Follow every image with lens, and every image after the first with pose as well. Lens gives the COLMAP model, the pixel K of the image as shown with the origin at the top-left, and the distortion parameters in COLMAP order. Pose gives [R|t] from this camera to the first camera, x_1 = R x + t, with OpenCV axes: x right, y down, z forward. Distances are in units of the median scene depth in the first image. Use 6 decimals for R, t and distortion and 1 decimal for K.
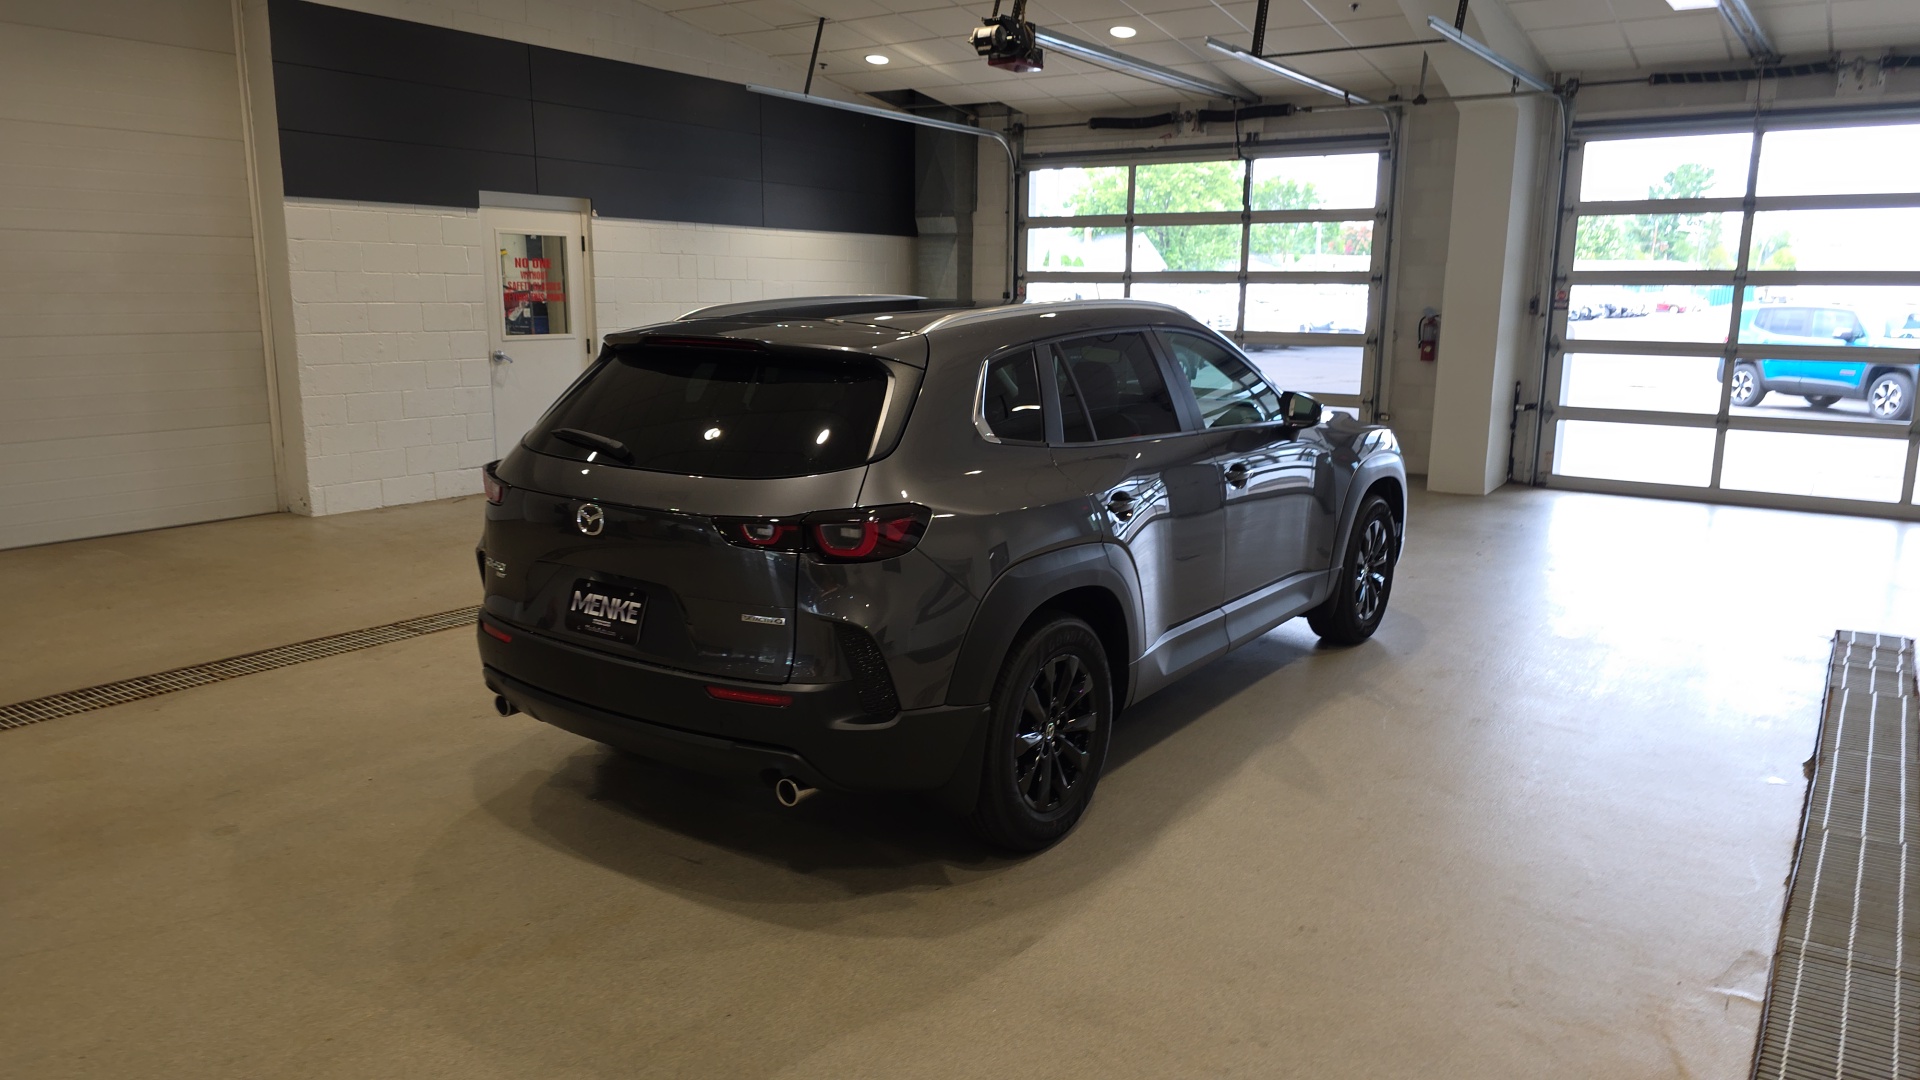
lens RADIAL K [[1289.4, 0, 969.0], [0, 1289.4, 533.1], [0, 0, 1]] dist [0.044827, -0.048561]
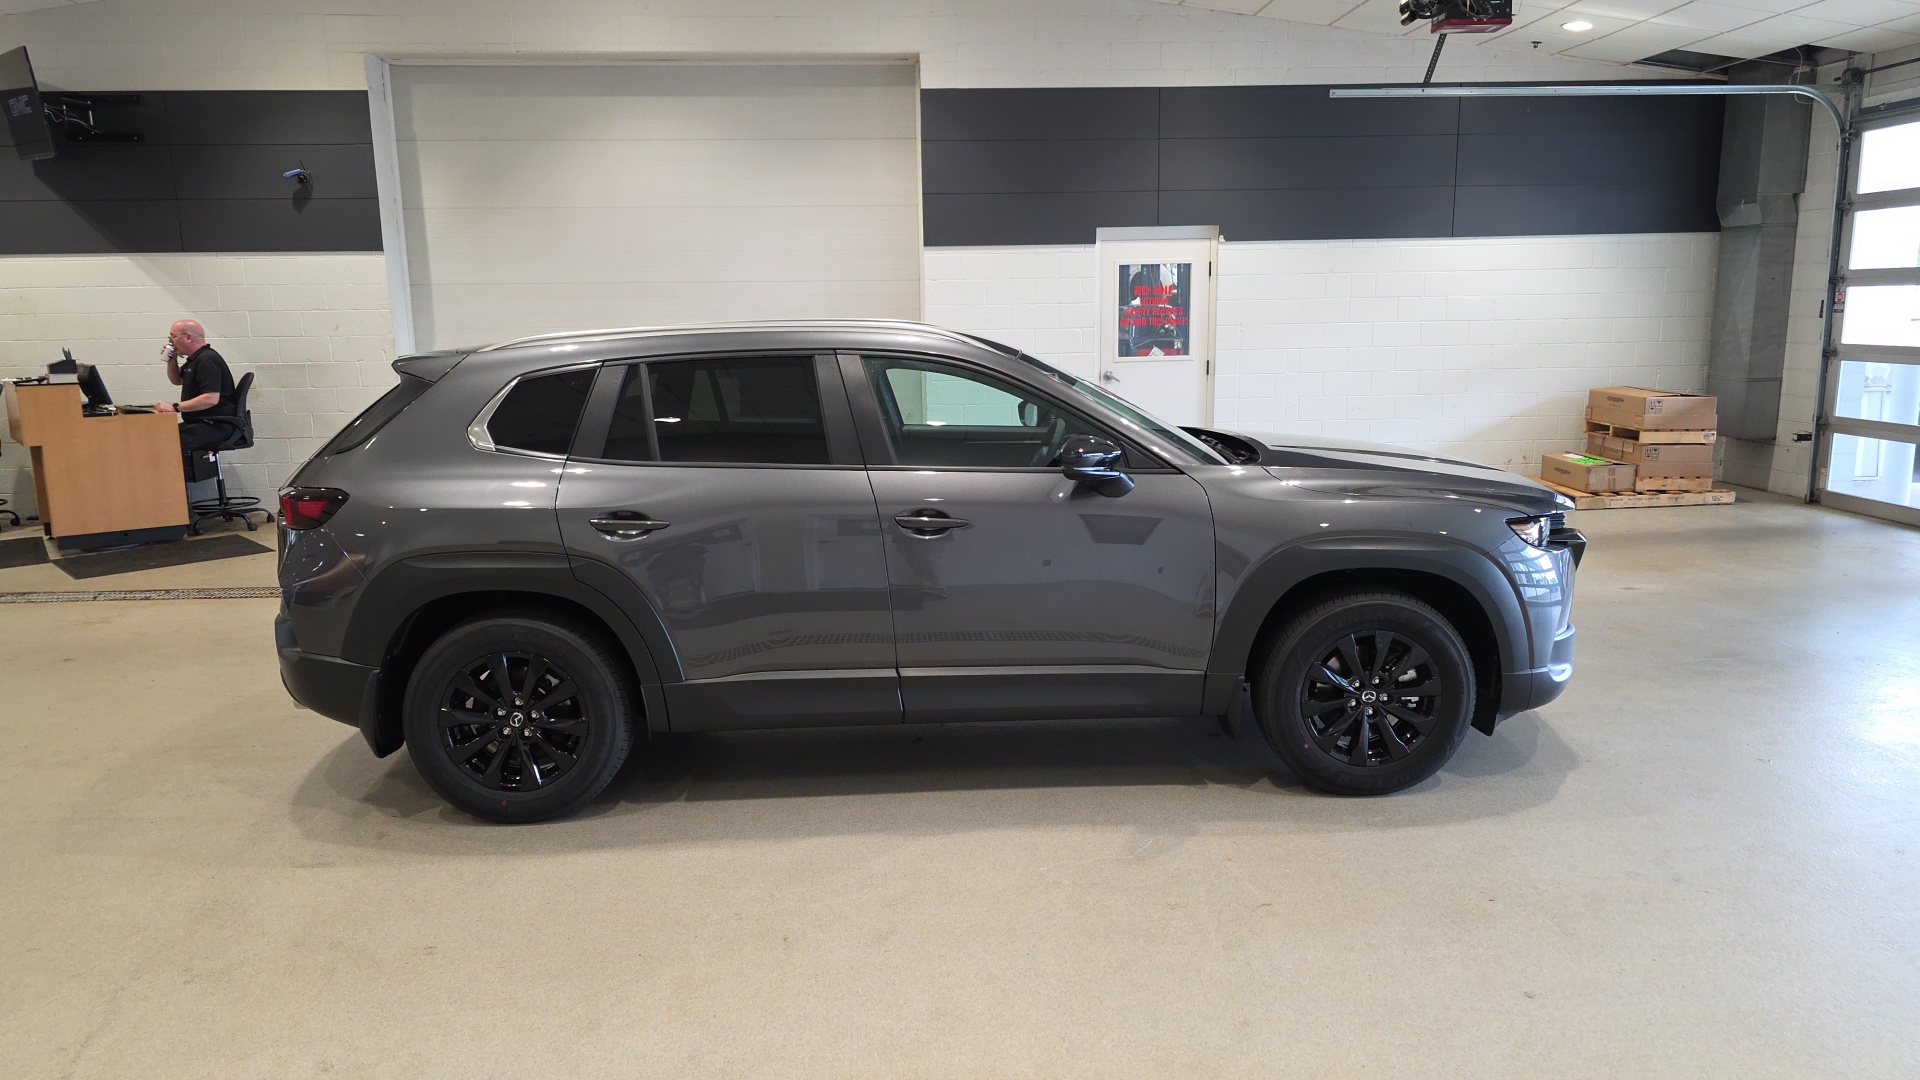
lens RADIAL K [[1289.4, 0, 974.6], [0, 1289.4, 542.8], [0, 0, 1]] dist [0.044827, -0.048561]
pose [[0.612250, 0.119905, -0.781520, 0.442939], [-0.125590, 0.990633, 0.053601, -0.039960], [0.780626, 0.065334, 0.621574, 0.236287]]
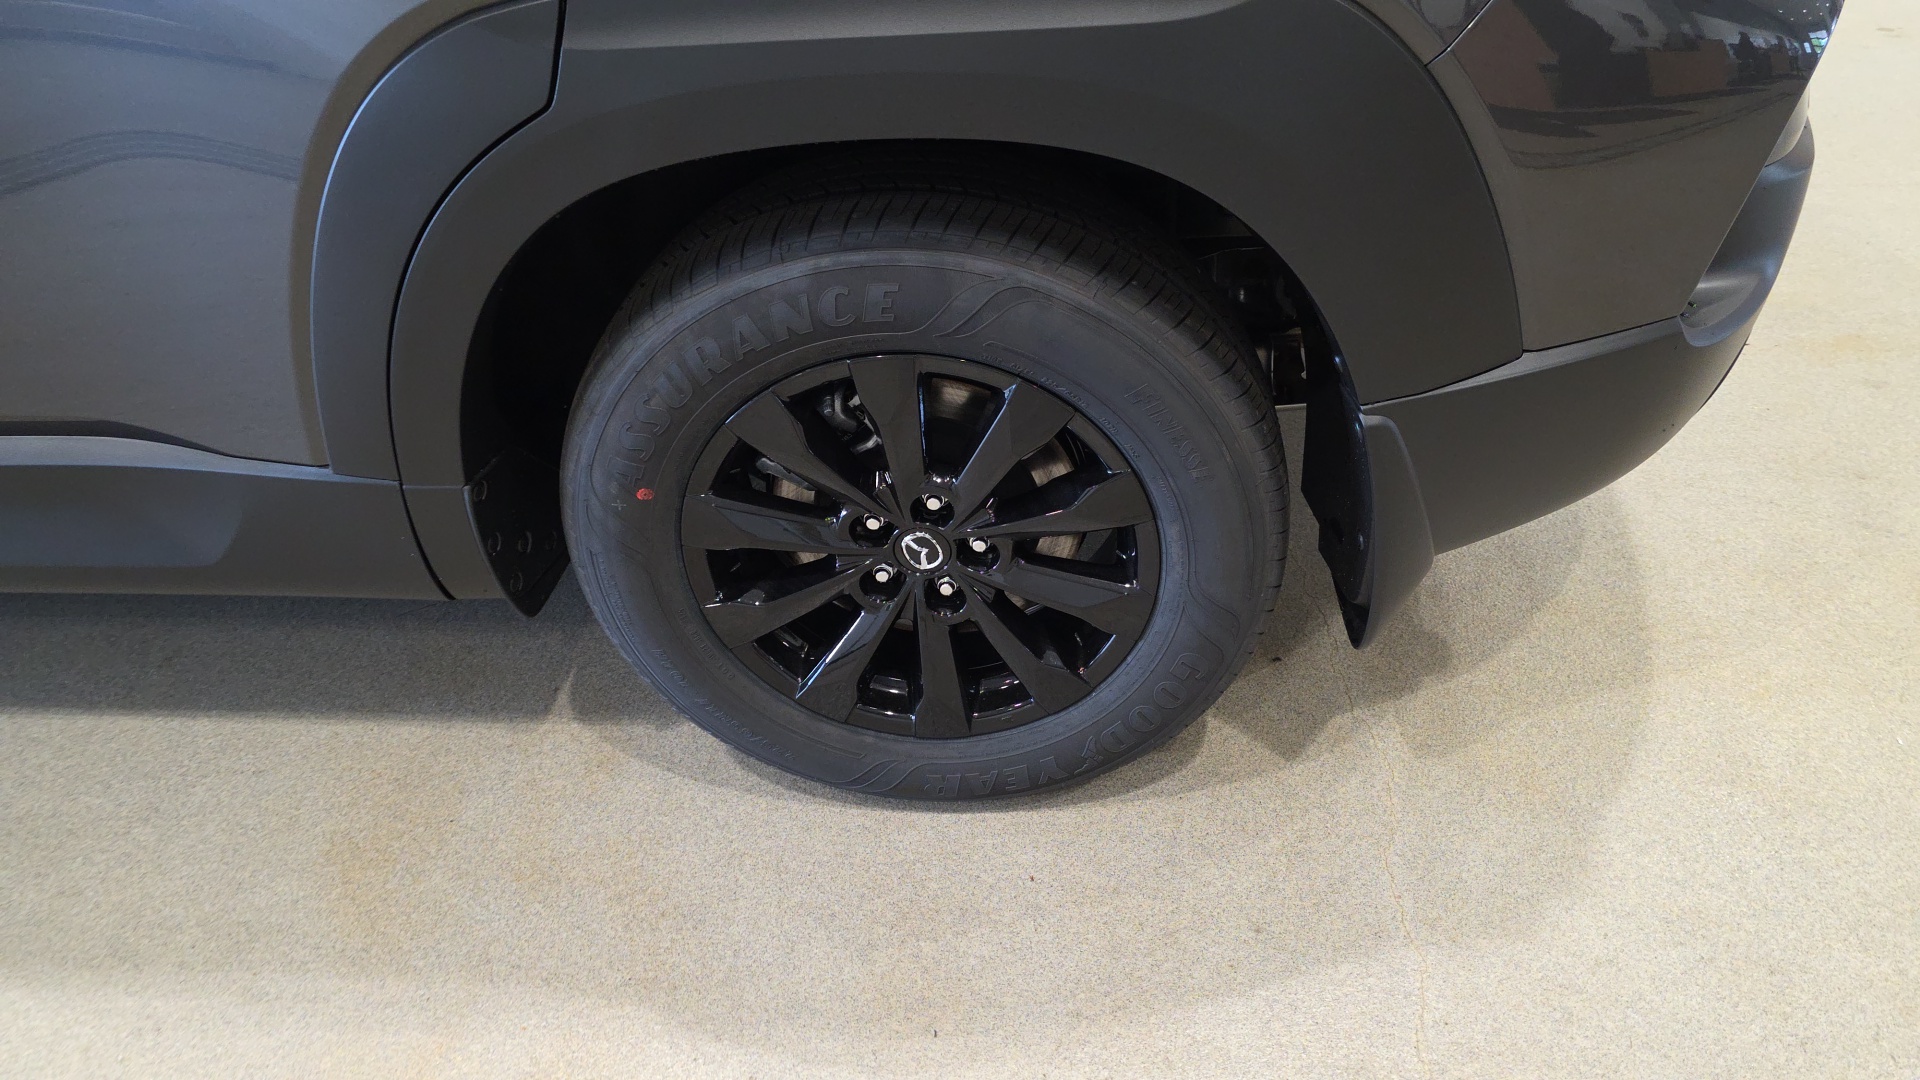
lens RADIAL K [[1289.4, 0, 962.5], [0, 1289.4, 524.0], [0, 0, 1]] dist [0.044827, -0.048561]
pose [[-0.526811, -0.499337, 0.687846, -0.212030], [0.202066, 0.712475, 0.671974, -0.049229], [-0.825615, 0.492994, -0.274441, 0.518857]]
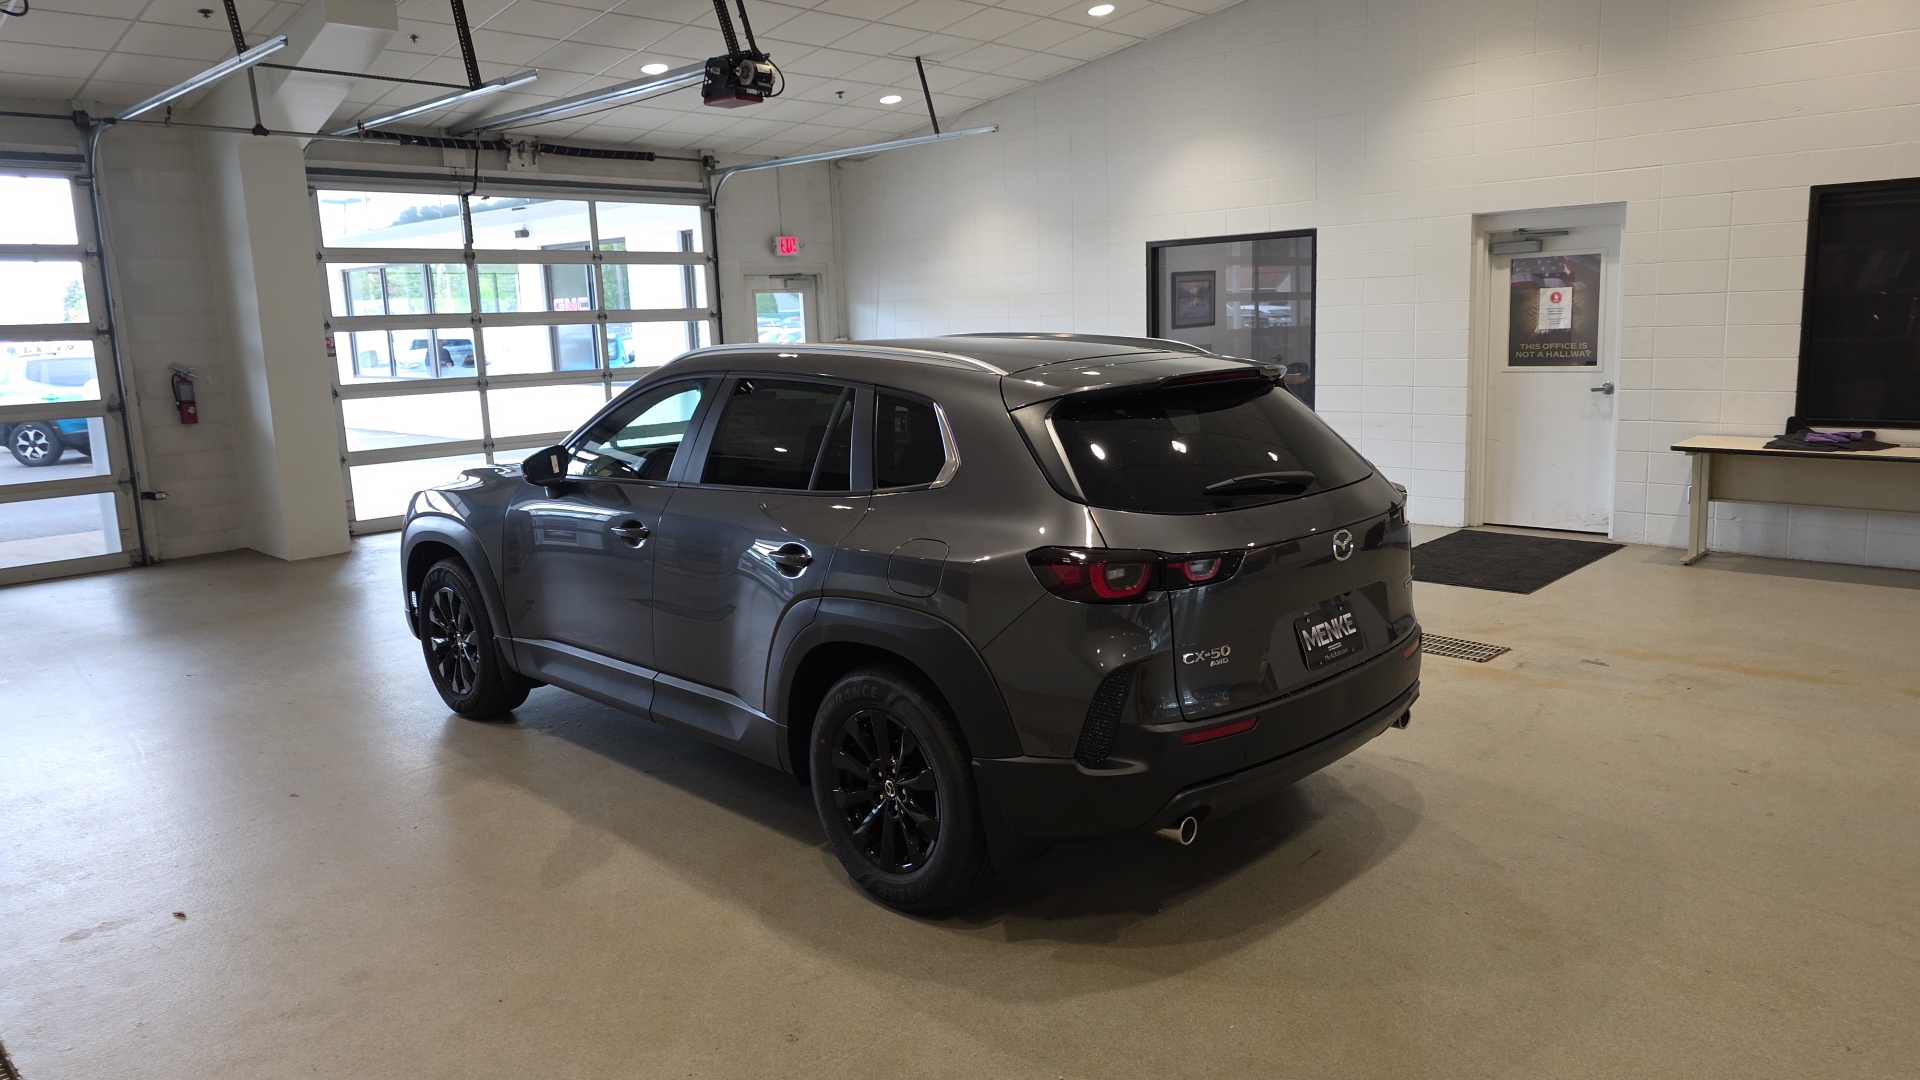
lens RADIAL K [[1289.4, 0, 981.6], [0, 1289.4, 520.2], [0, 0, 1]] dist [0.044827, -0.048561]
pose [[0.154495, -0.170764, 0.973124, -0.466428], [0.217692, 0.966627, 0.135062, -0.080719], [-0.963712, 0.190975, 0.186513, 0.379051]]
